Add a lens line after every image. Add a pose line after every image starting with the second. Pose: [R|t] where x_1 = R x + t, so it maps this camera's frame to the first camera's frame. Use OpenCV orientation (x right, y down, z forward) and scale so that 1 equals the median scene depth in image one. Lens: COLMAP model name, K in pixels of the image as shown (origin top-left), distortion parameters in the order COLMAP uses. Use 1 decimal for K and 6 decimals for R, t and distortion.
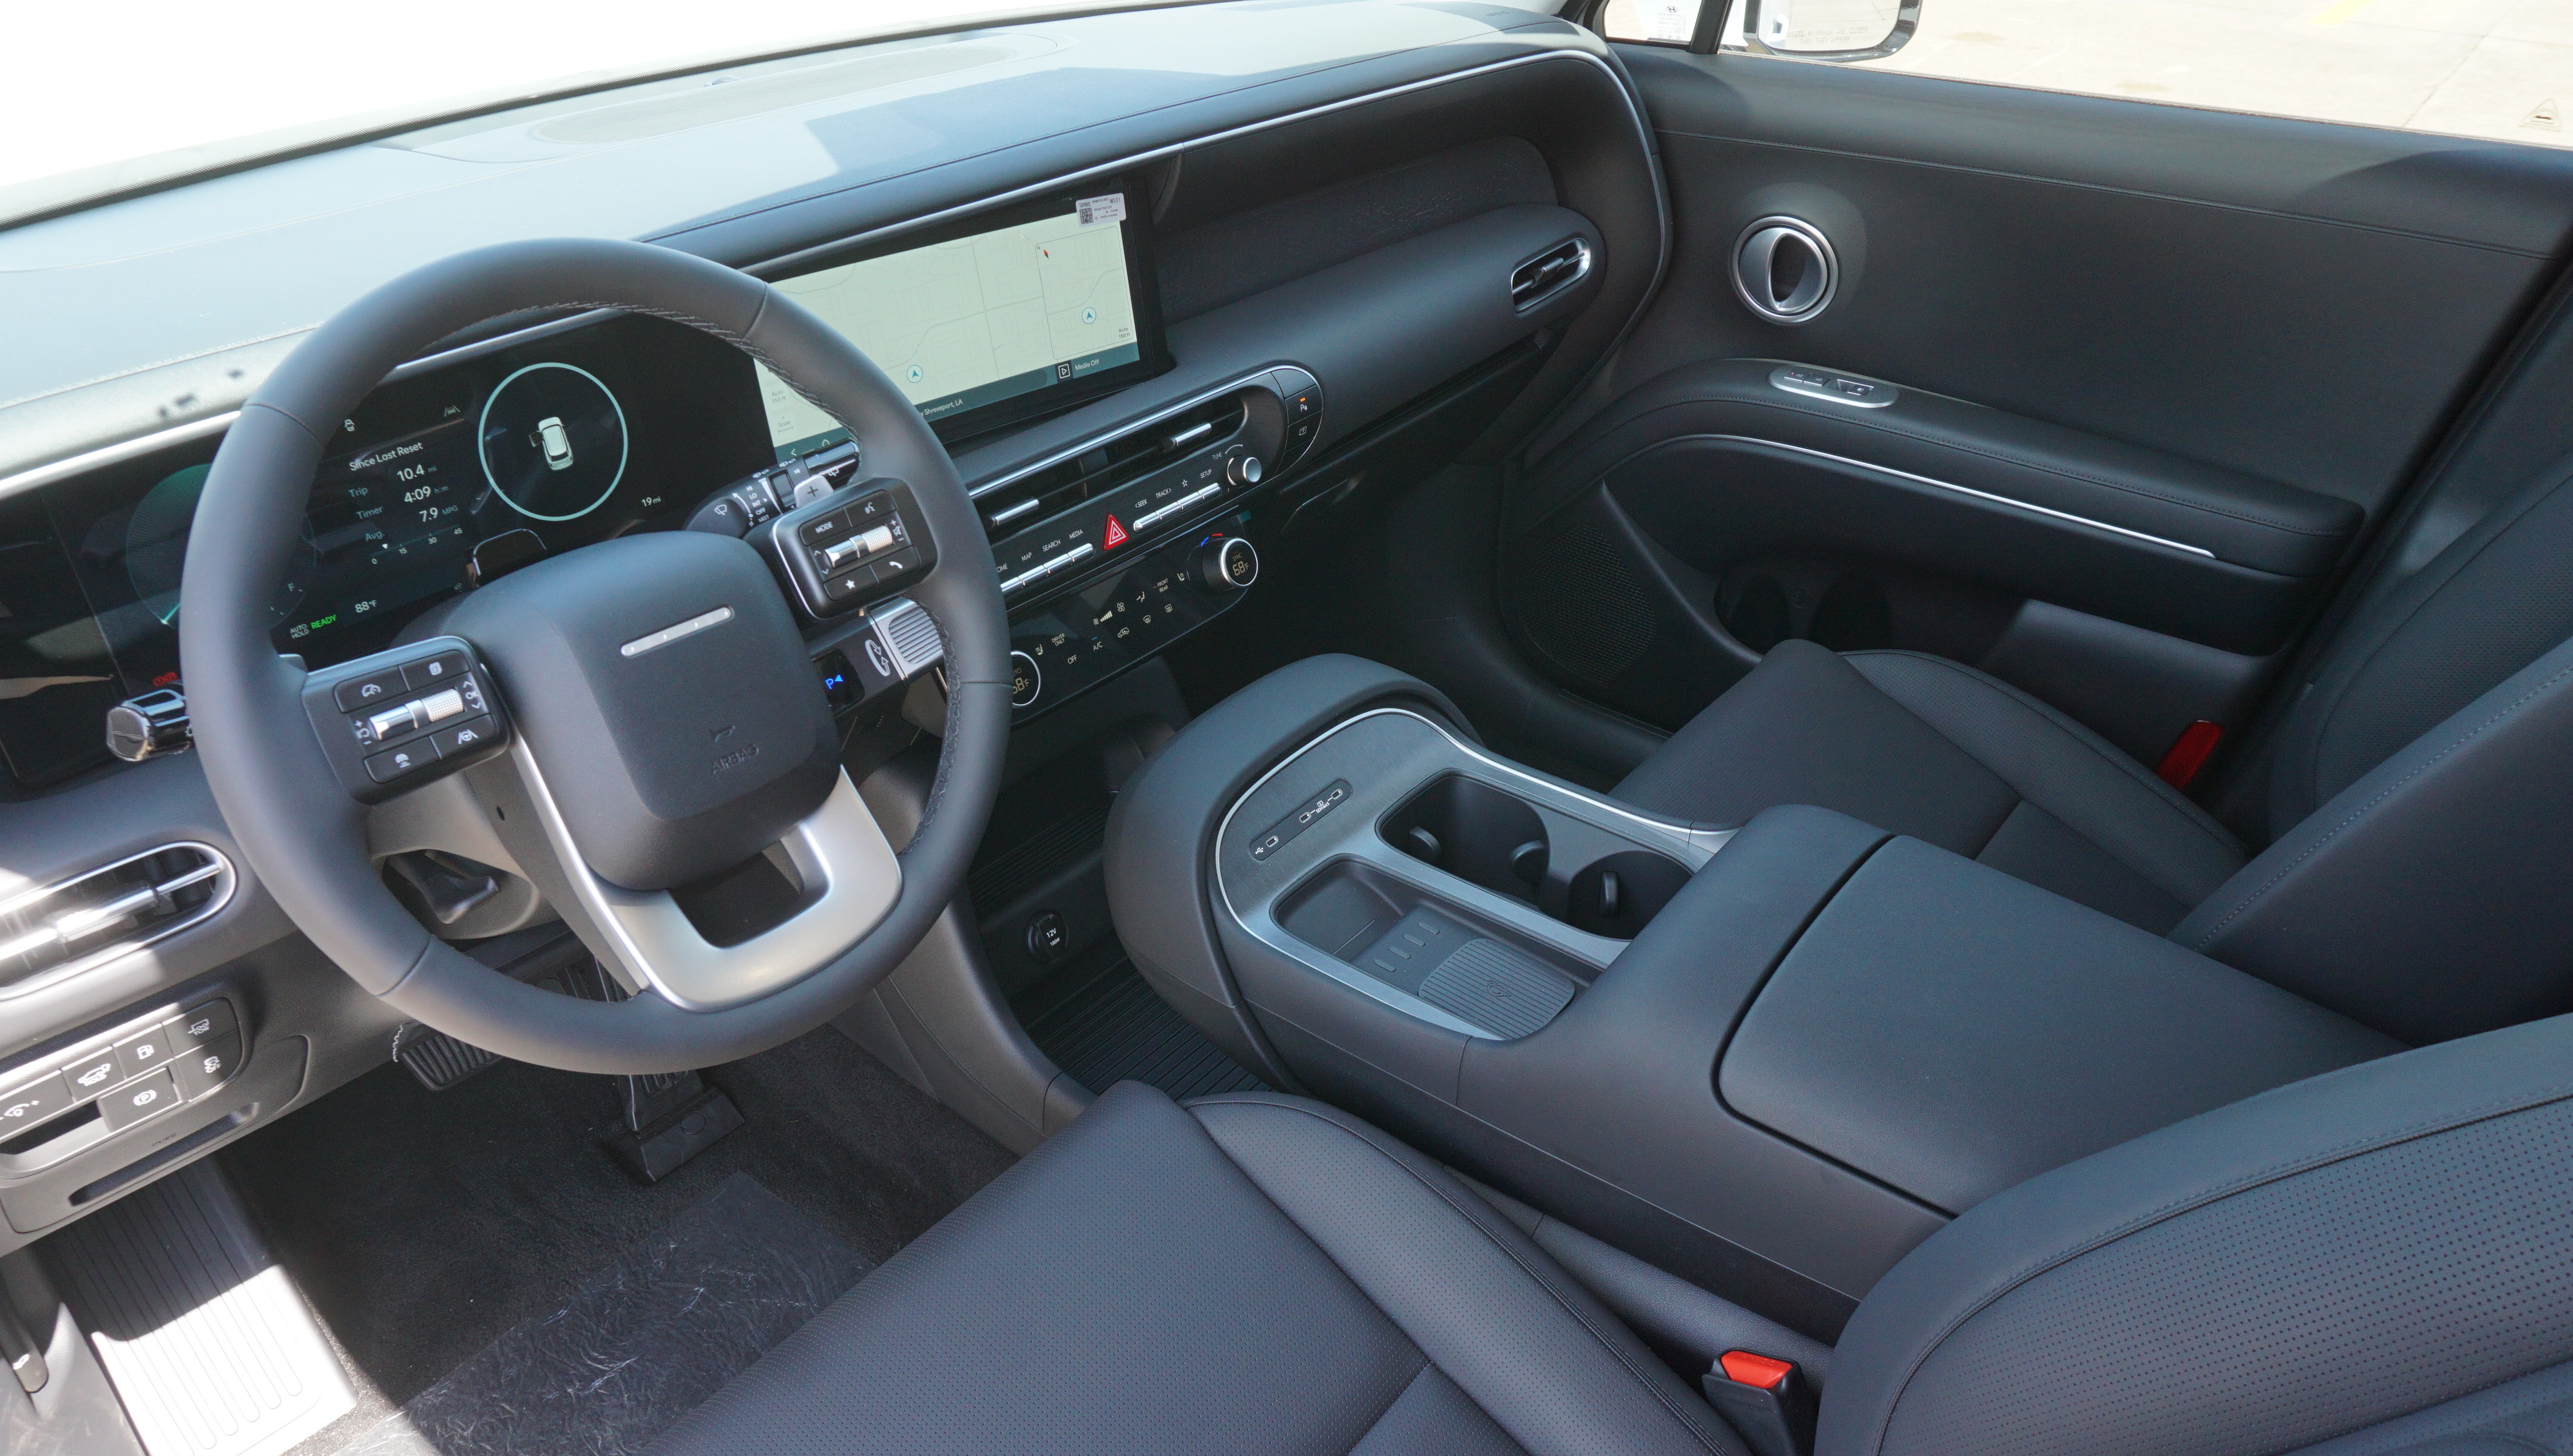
lens RADIAL K [[1713.4, 0, 1289.0], [0, 1713.4, 718.4], [0, 0, 1]] dist [-0.052200, 0.045624]
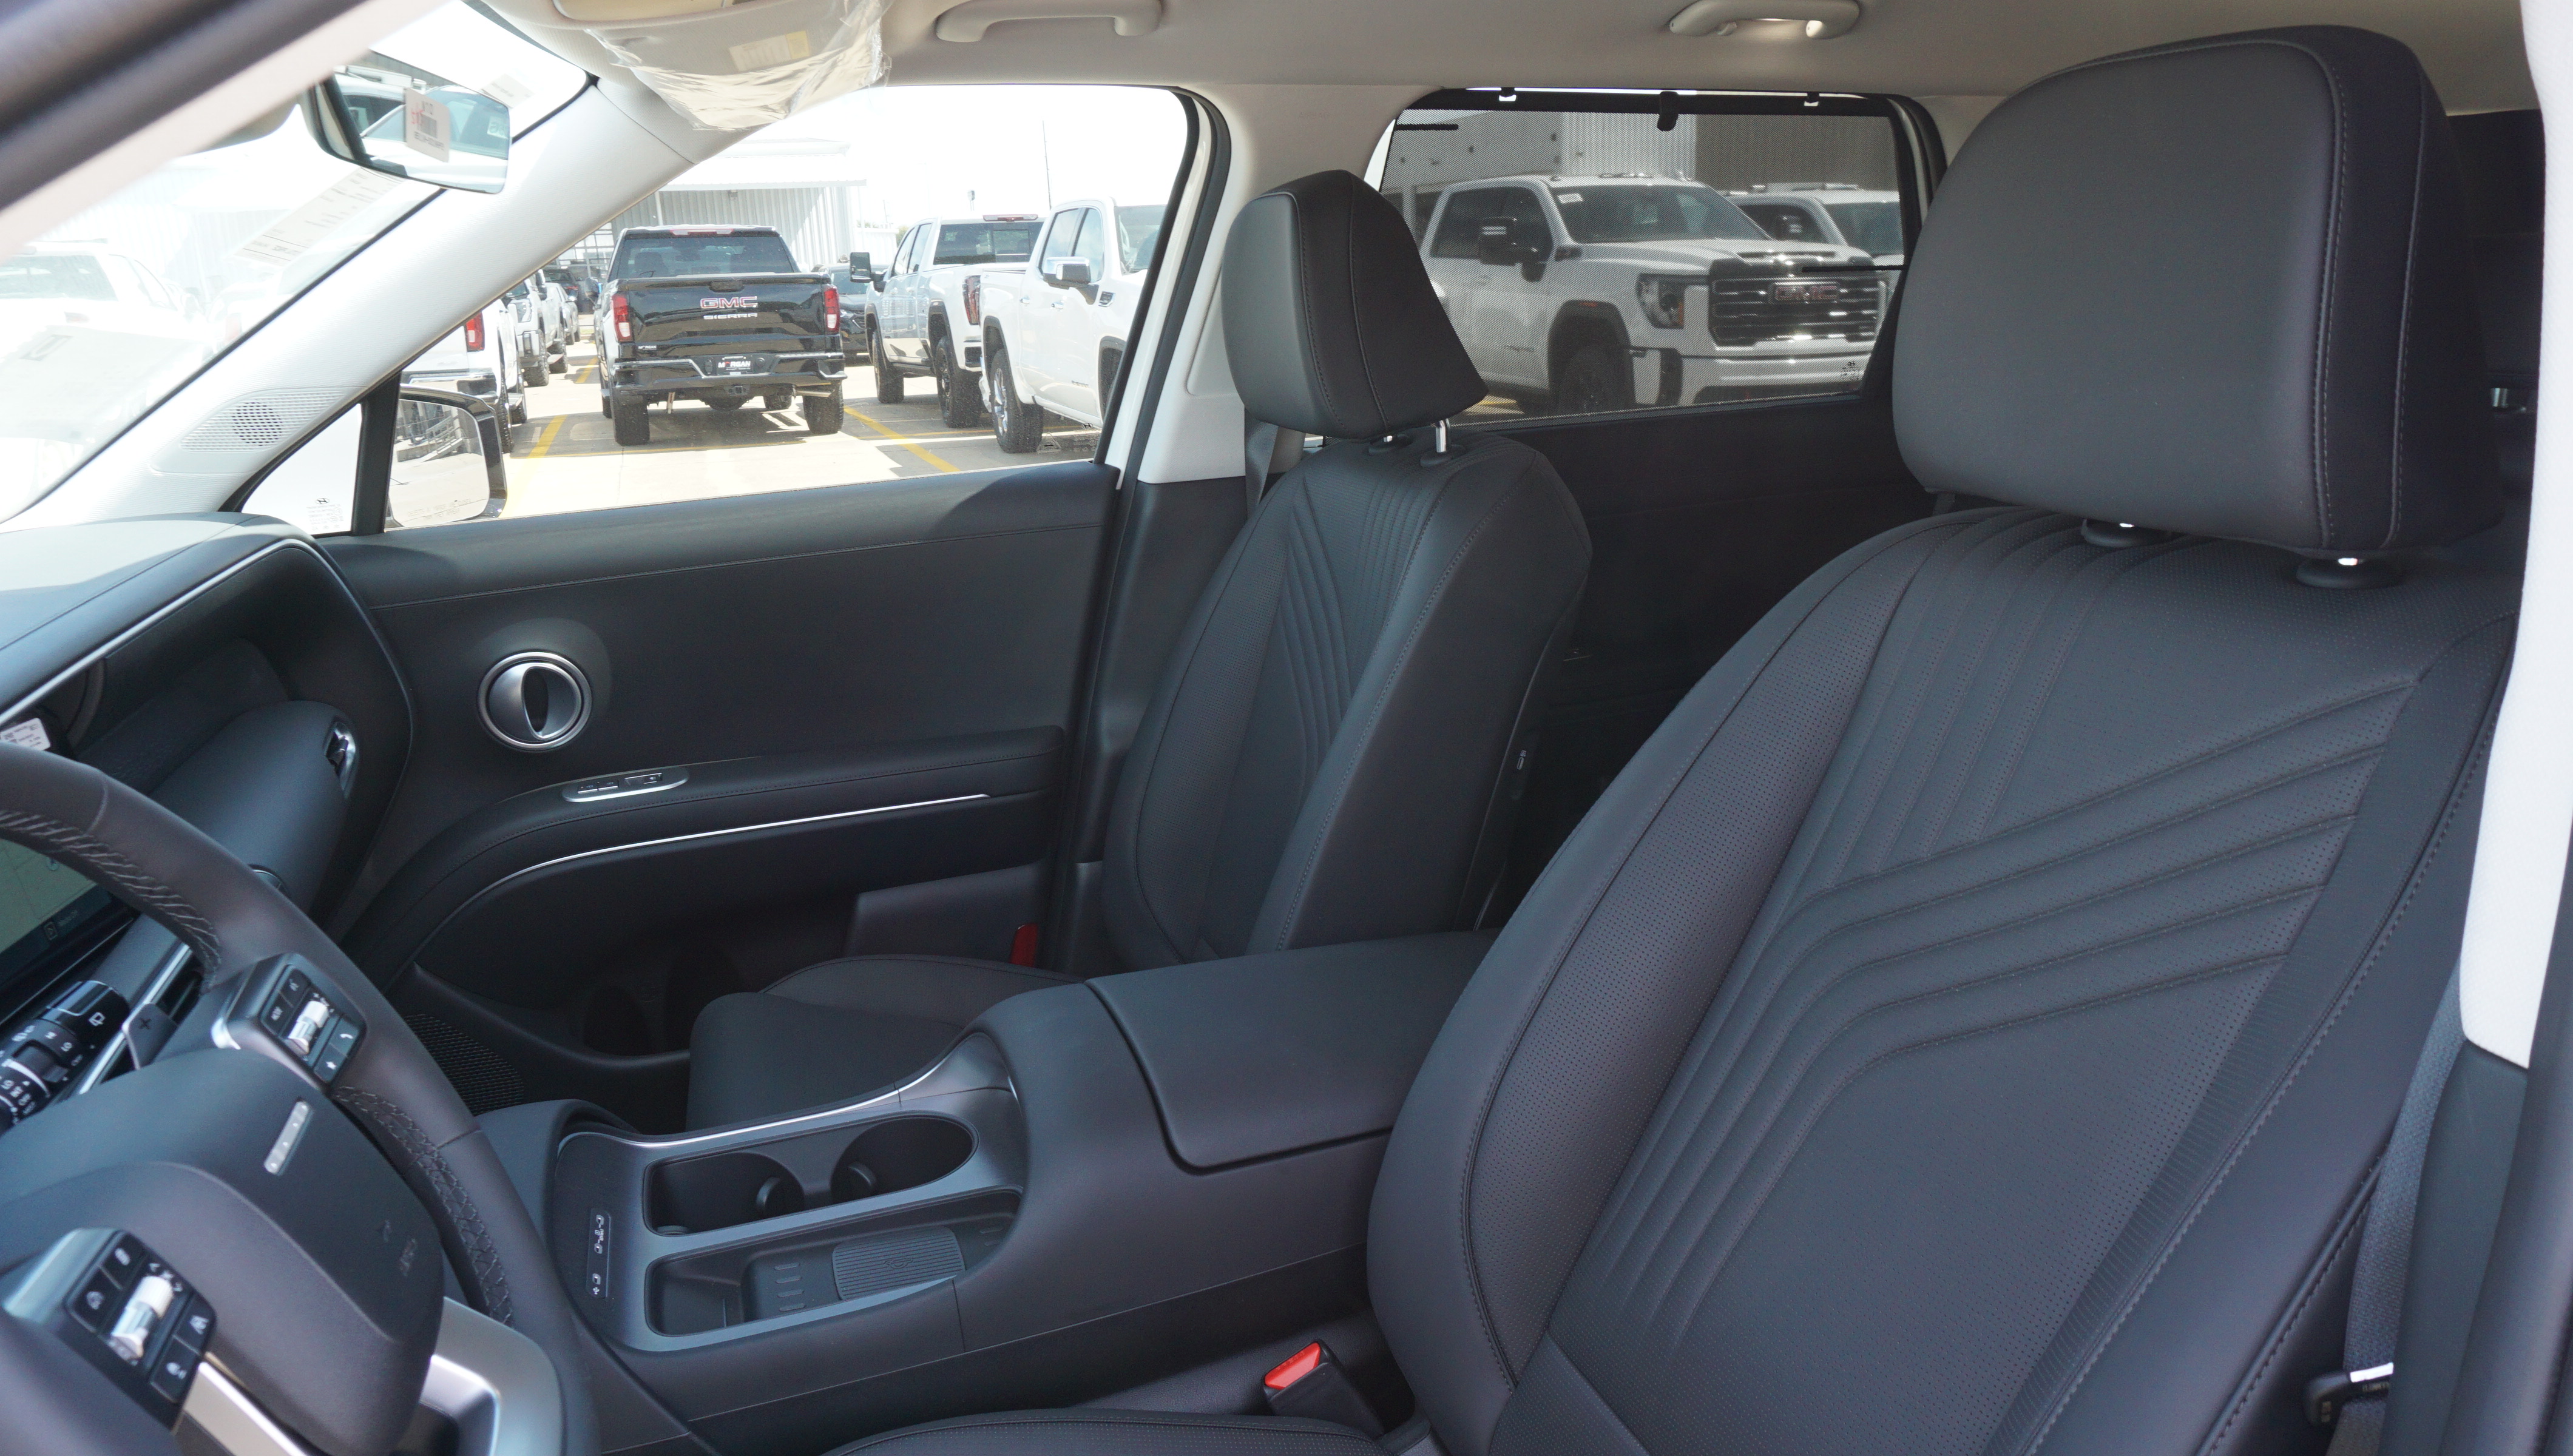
lens RADIAL K [[1698.5, 0, 1286.5], [0, 1698.5, 728.0], [0, 0, 1]] dist [-0.035825, 0.026755]
pose [[0.536293, -0.251412, 0.805718, -0.430795], [0.473110, 0.880081, -0.040290, 0.020989], [-0.698968, 0.402801, 0.590927, 0.079327]]
